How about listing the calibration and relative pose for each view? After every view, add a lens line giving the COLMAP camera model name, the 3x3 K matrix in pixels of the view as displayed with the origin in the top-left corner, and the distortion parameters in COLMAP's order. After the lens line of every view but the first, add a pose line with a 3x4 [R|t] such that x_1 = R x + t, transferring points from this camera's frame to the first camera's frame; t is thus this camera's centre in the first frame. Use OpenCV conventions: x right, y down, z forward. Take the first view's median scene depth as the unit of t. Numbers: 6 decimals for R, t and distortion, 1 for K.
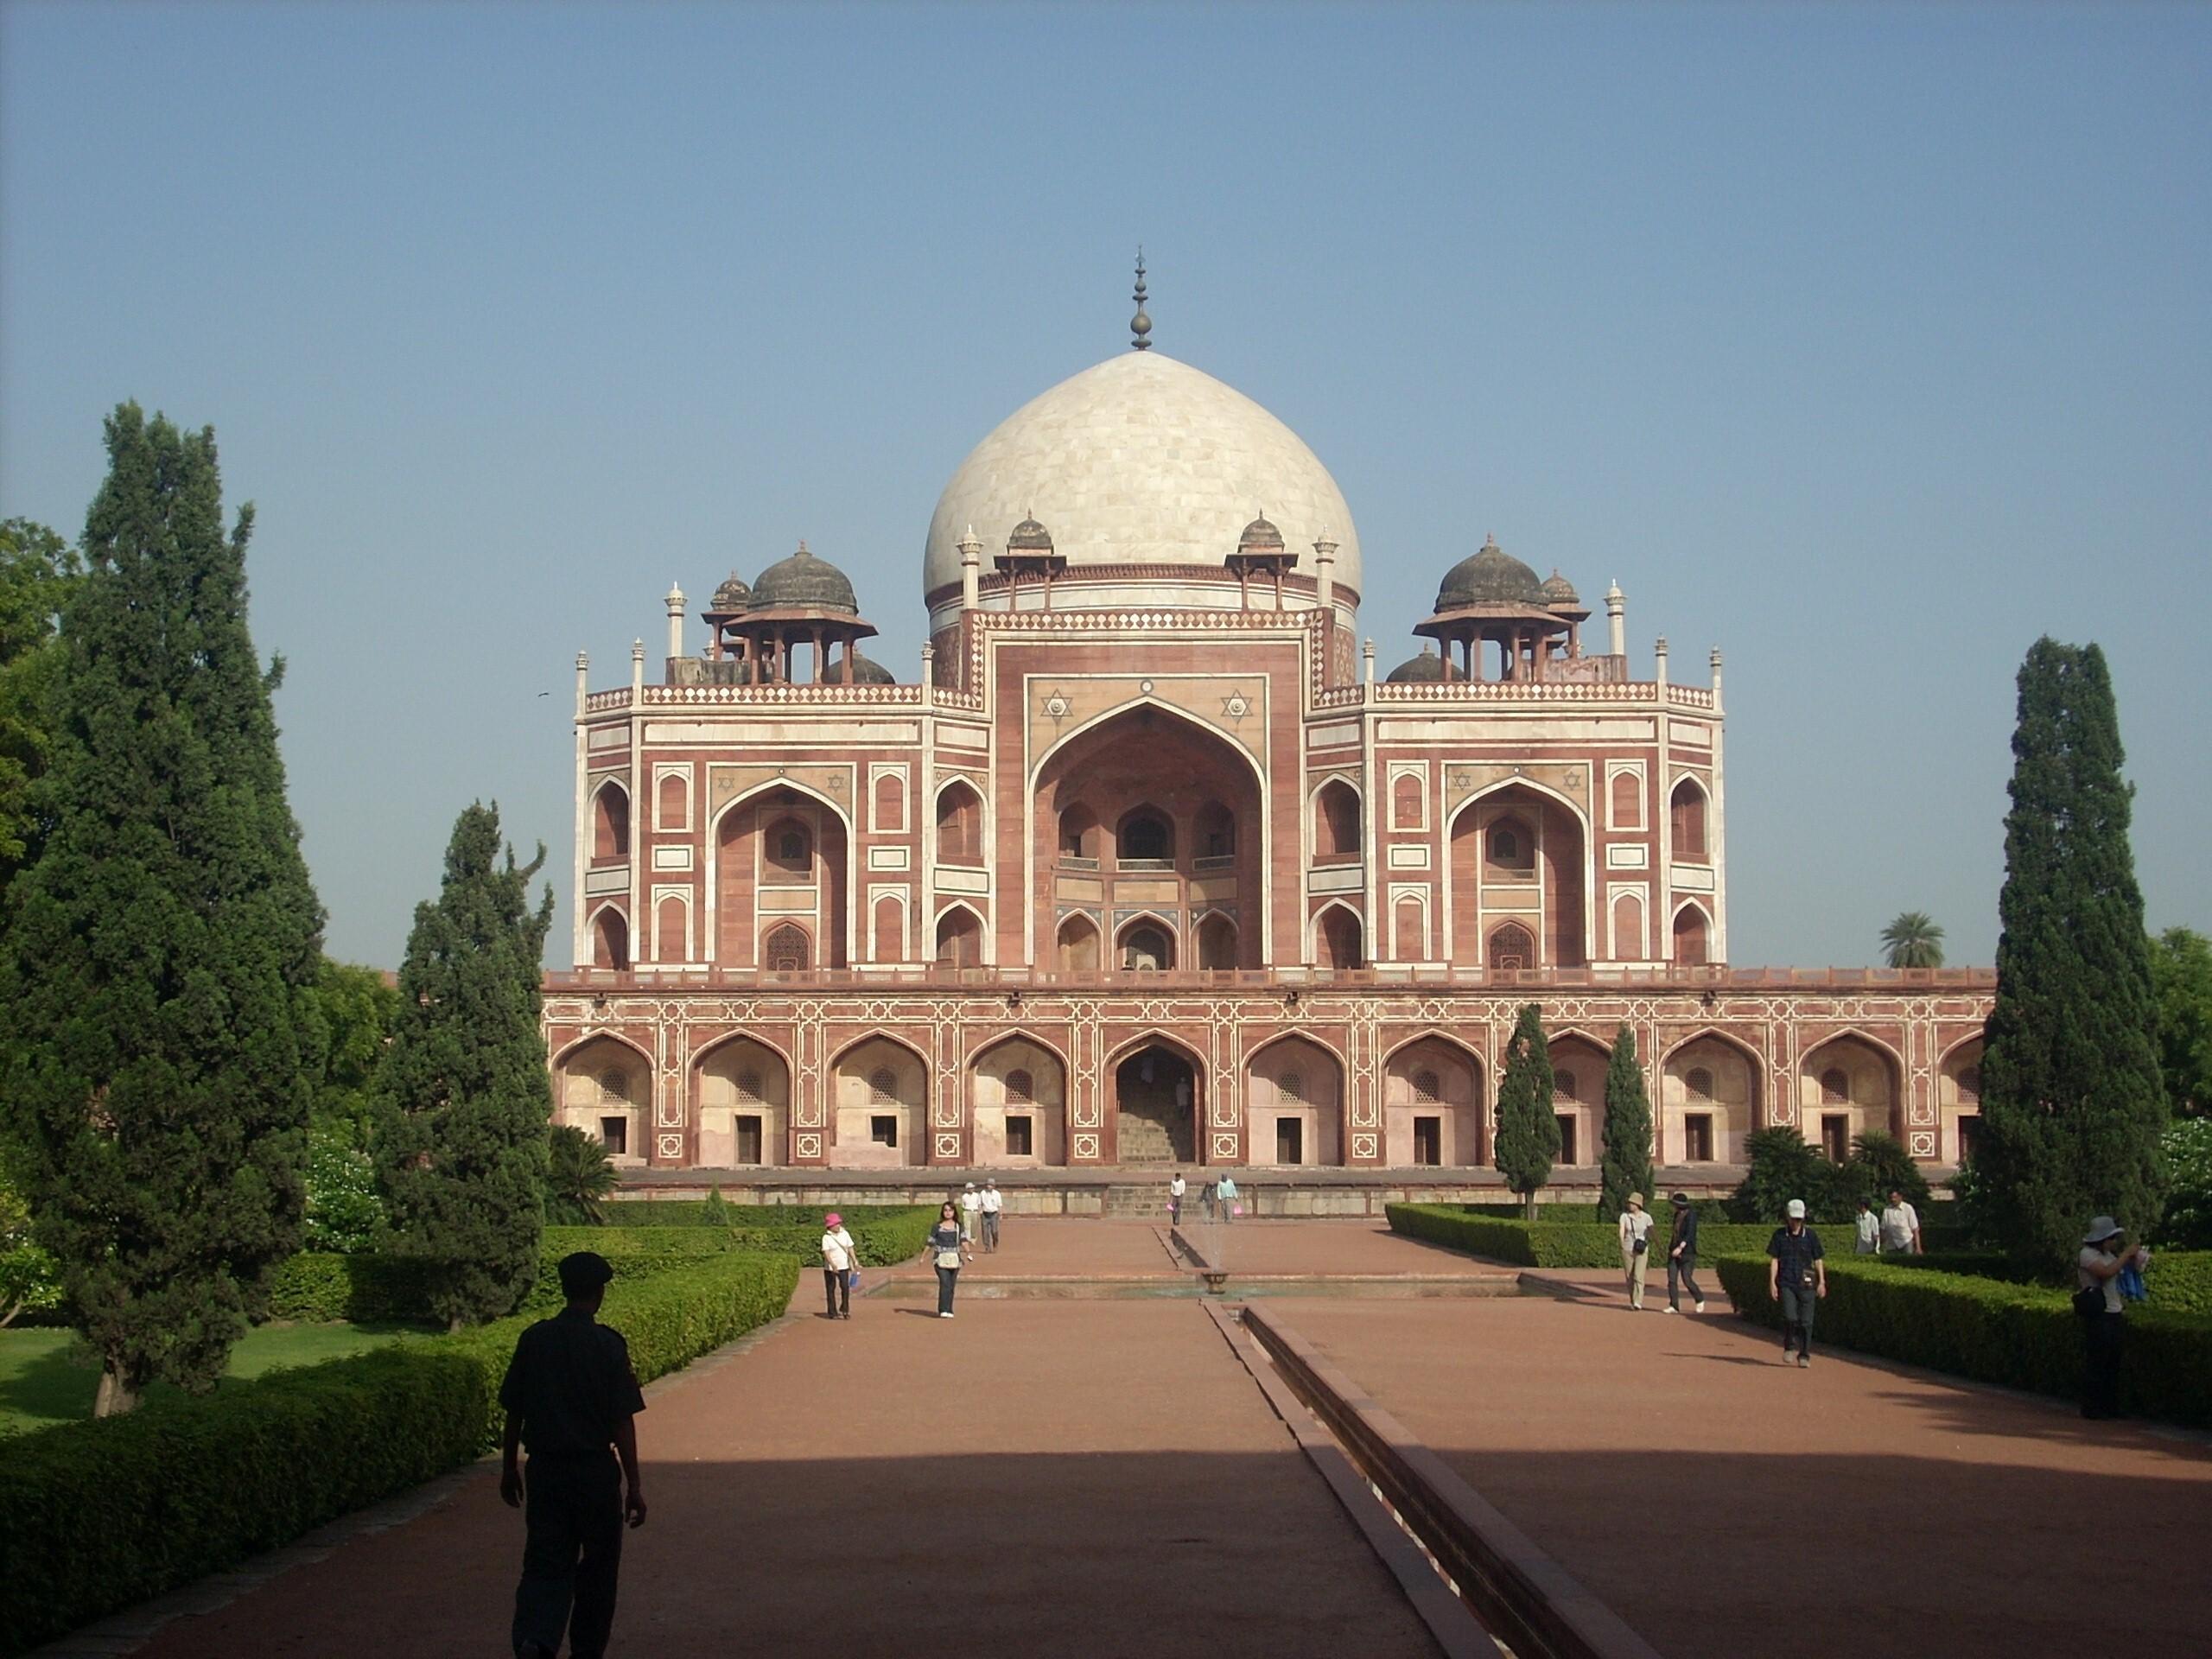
lens RADIAL K [[3135.0, 0, 1074.0], [0, 3135.0, 873.3], [0, 0, 1]] dist [-0.004287, -0.037936]
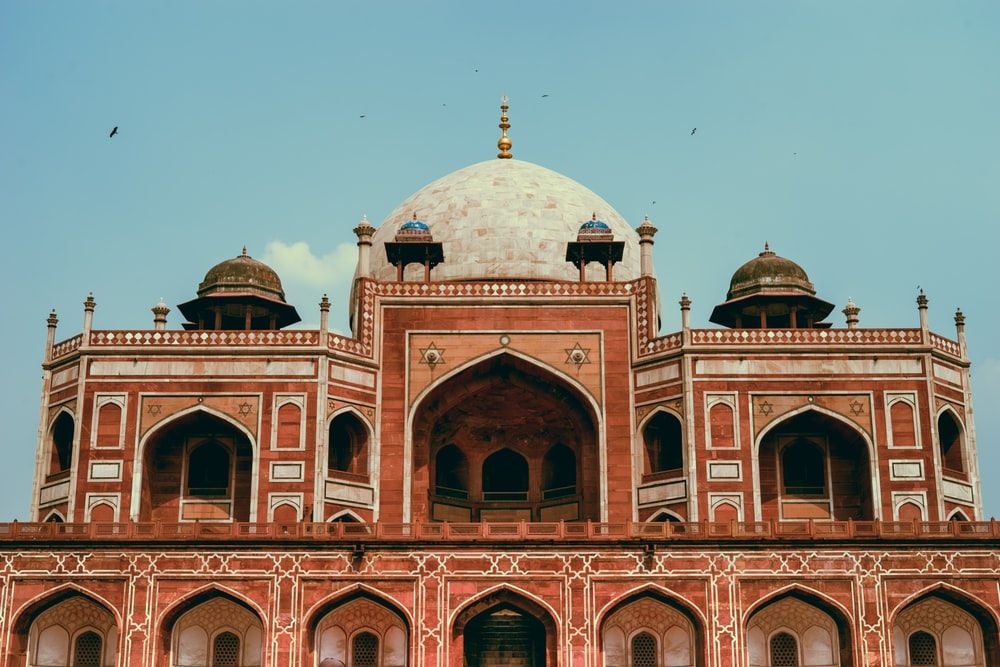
lens RADIAL K [[1352.1, 0, 501.0], [0, 1352.1, 354.1], [0, 0, 1]] dist [-0.040671, 0.033172]
pose [[0.999965, 0.002646, 0.007958, 0.017861], [-0.001050, 0.980965, -0.194181, 0.050789], [-0.008320, 0.194166, 0.980933, 0.487825]]
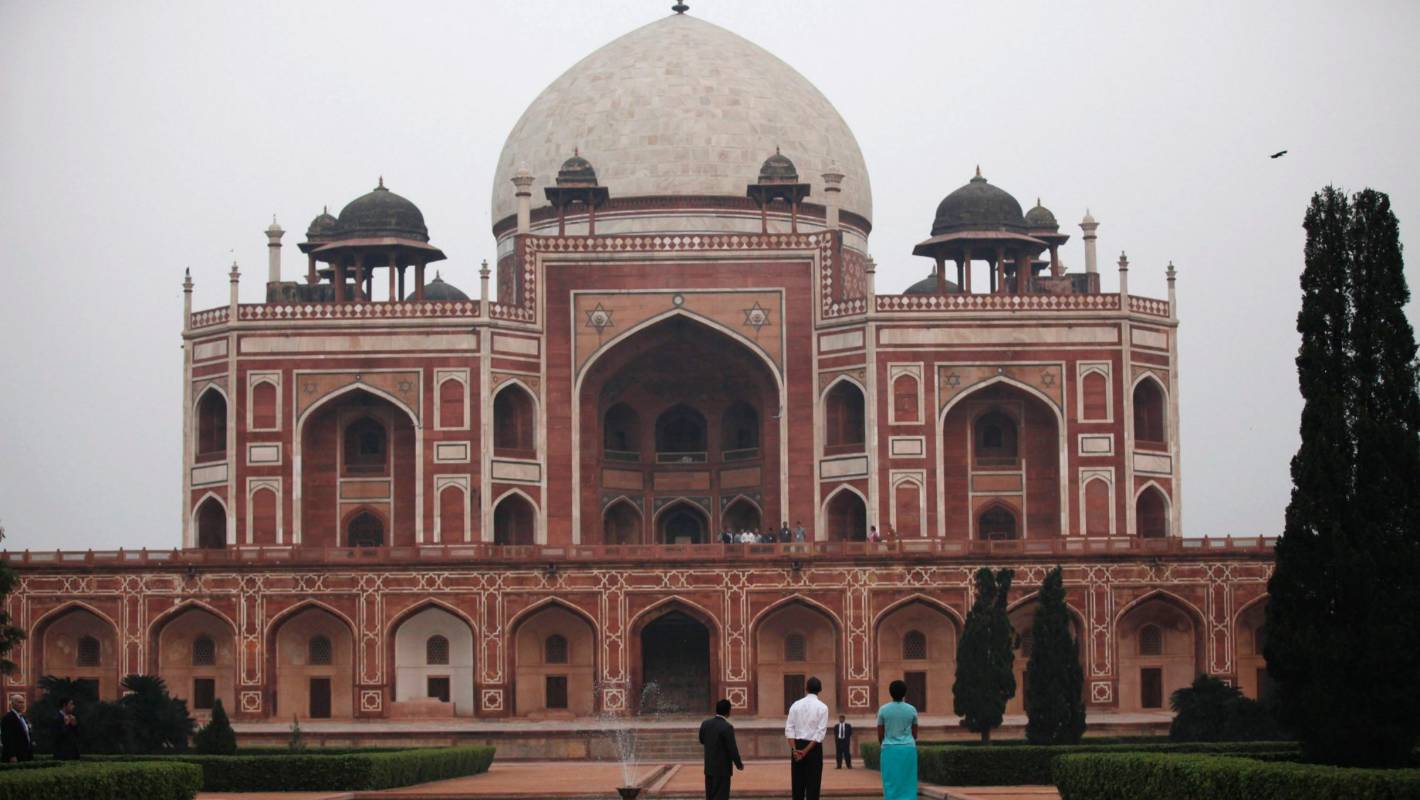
lens RADIAL K [[2685.4, 0, 715.8], [0, 2685.4, 494.5], [0, 0, 1]] dist [-0.263482, 0.034200]
pose [[0.999858, -0.009130, 0.014176, 0.022981], [0.009073, 0.999951, 0.004078, 0.007565], [-0.014212, -0.003949, 0.999891, 0.023315]]
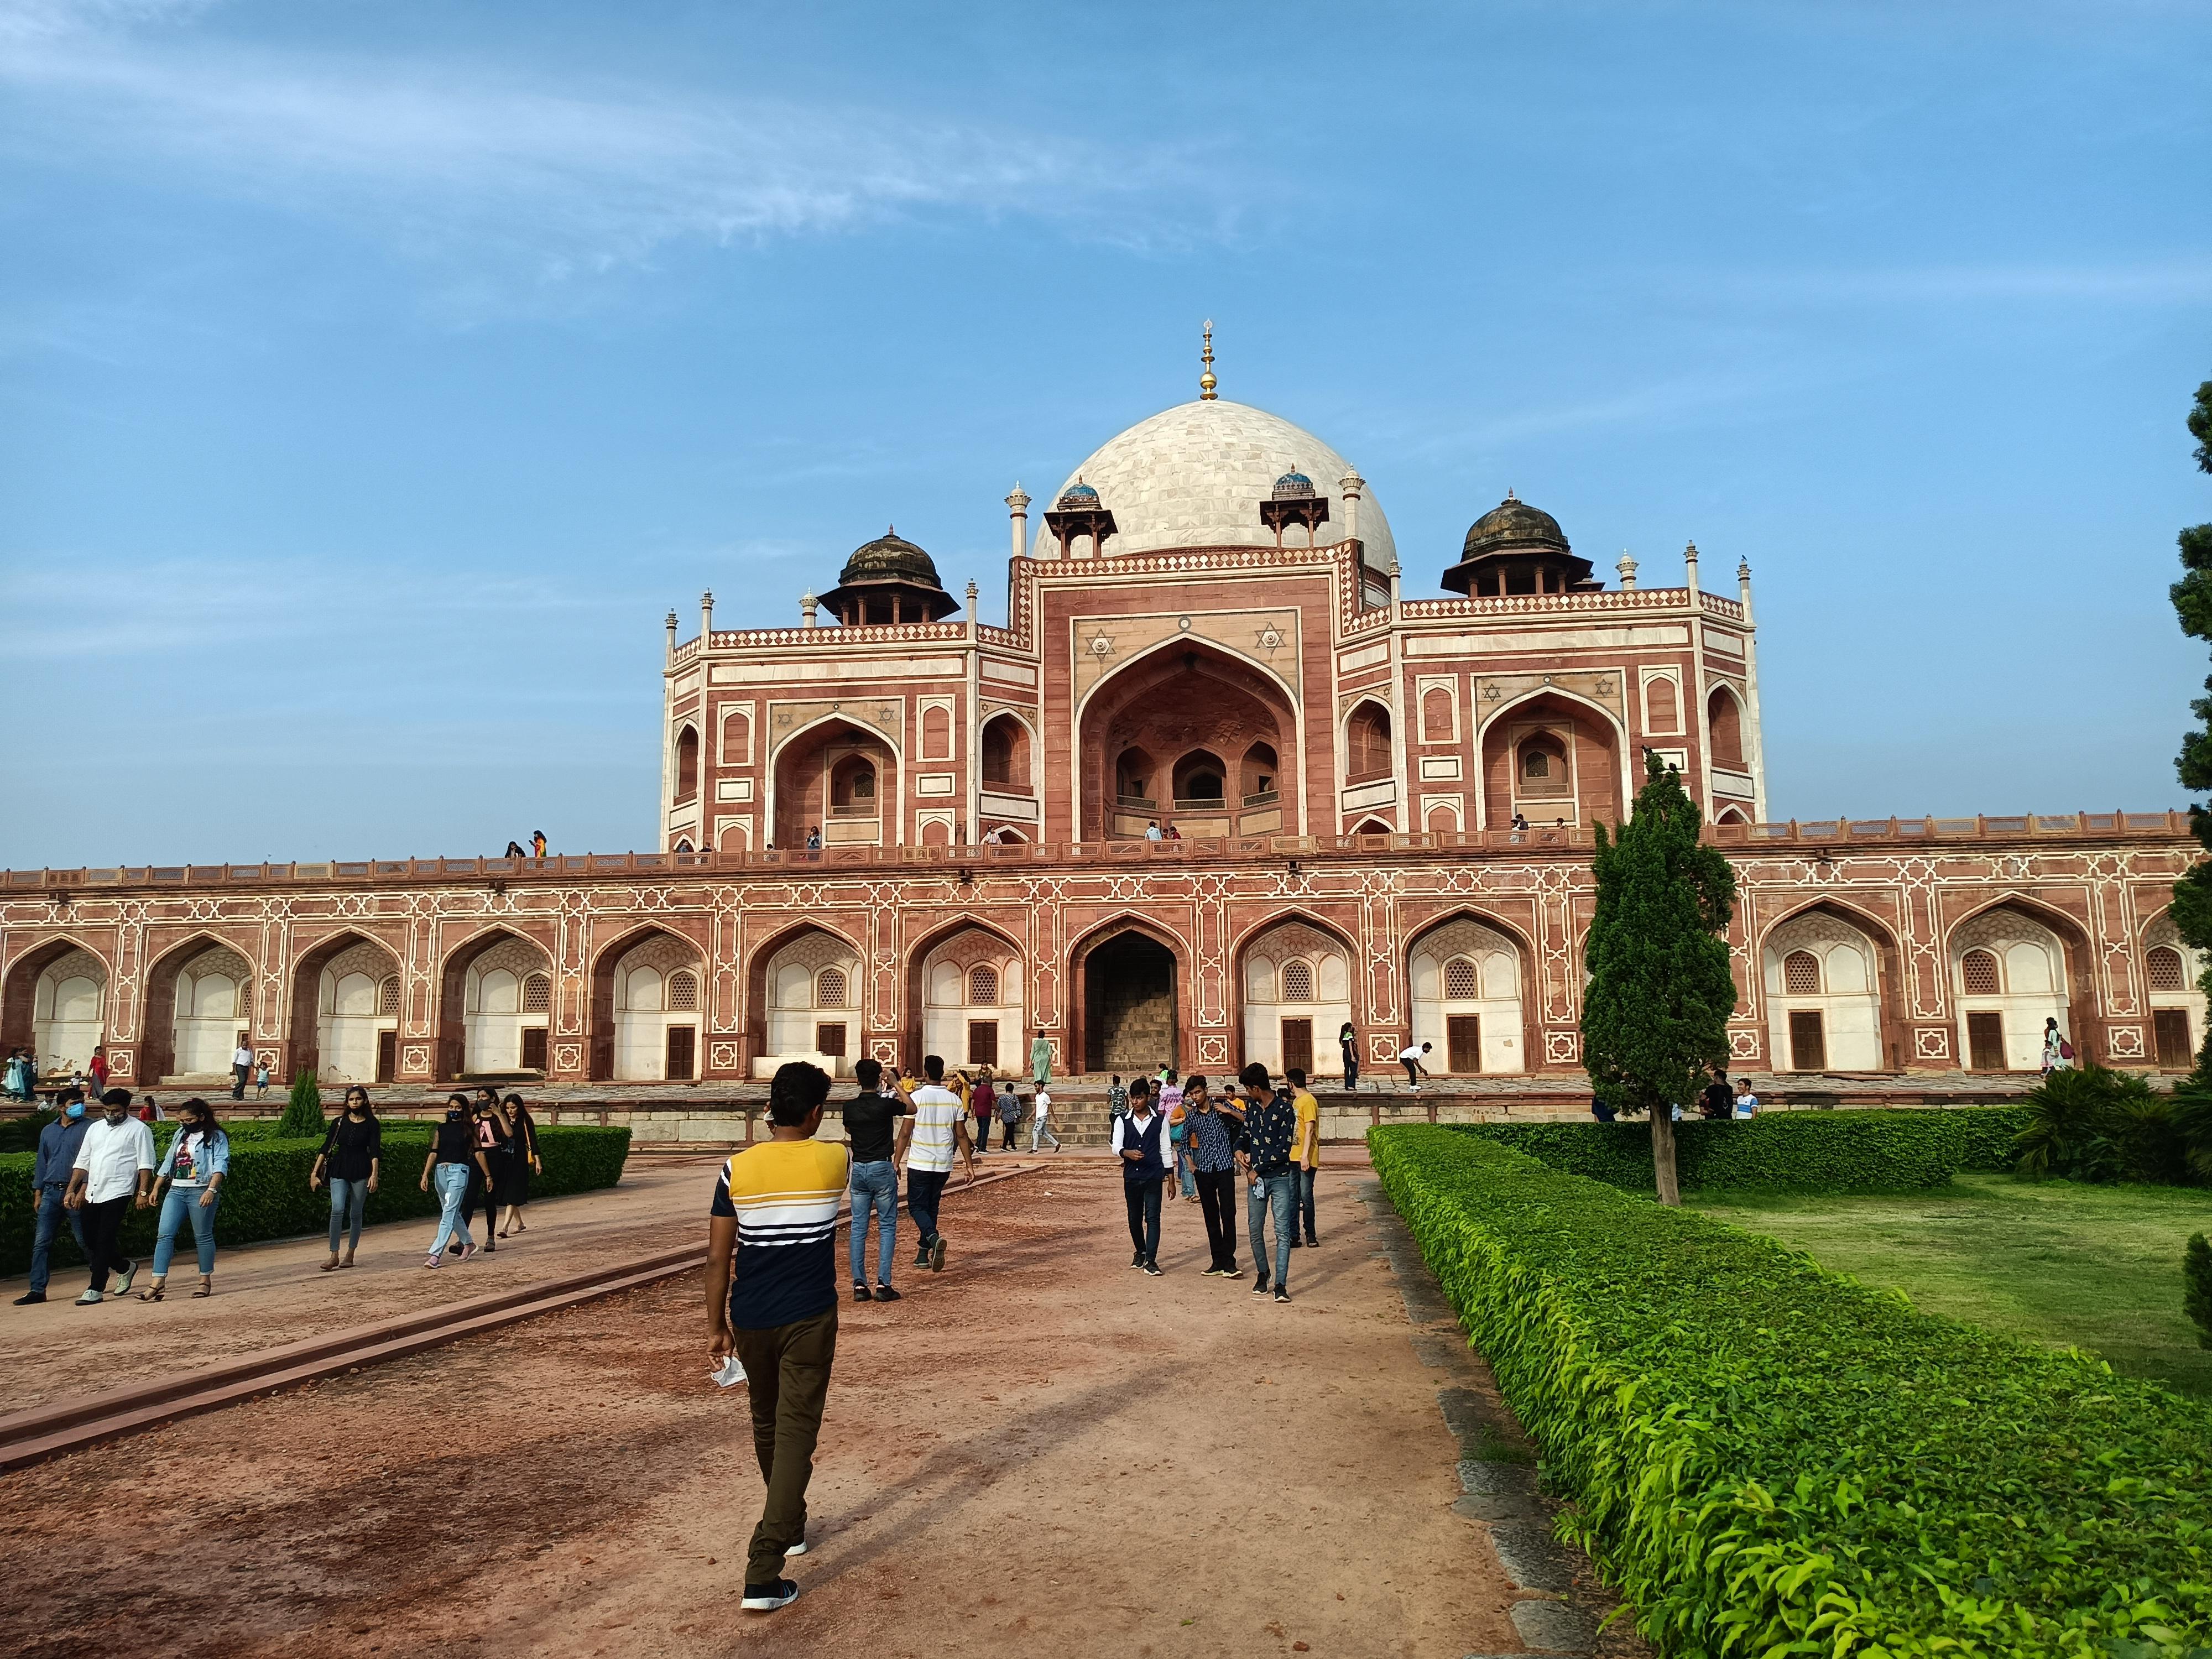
lens RADIAL K [[1579.4, 0, 1118.1], [0, 1579.4, 829.0], [0, 0, 1]] dist [0.063230, -0.120916]
pose [[0.993890, -0.024761, -0.107560, 0.057925], [0.017169, 0.997332, -0.070947, 0.048346], [0.109030, 0.068667, 0.991664, 0.483621]]
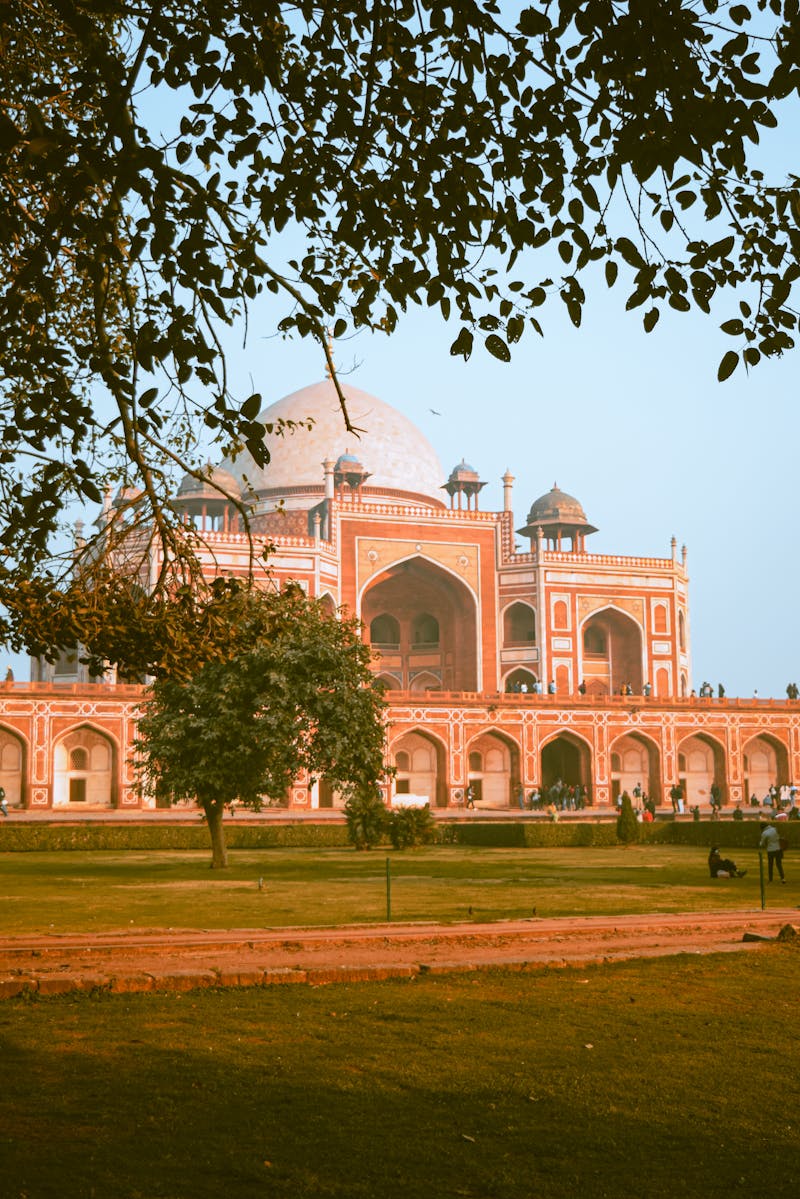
lens RADIAL K [[1376.0, 0, 362.8], [0, 1376.0, 602.3], [0, 0, 1]] dist [-0.063568, 0.003569]
pose [[0.938109, 0.046157, 0.343250, -0.288947], [-0.023996, 0.997360, -0.068532, 0.029100], [-0.345507, 0.056054, 0.936740, 0.265070]]
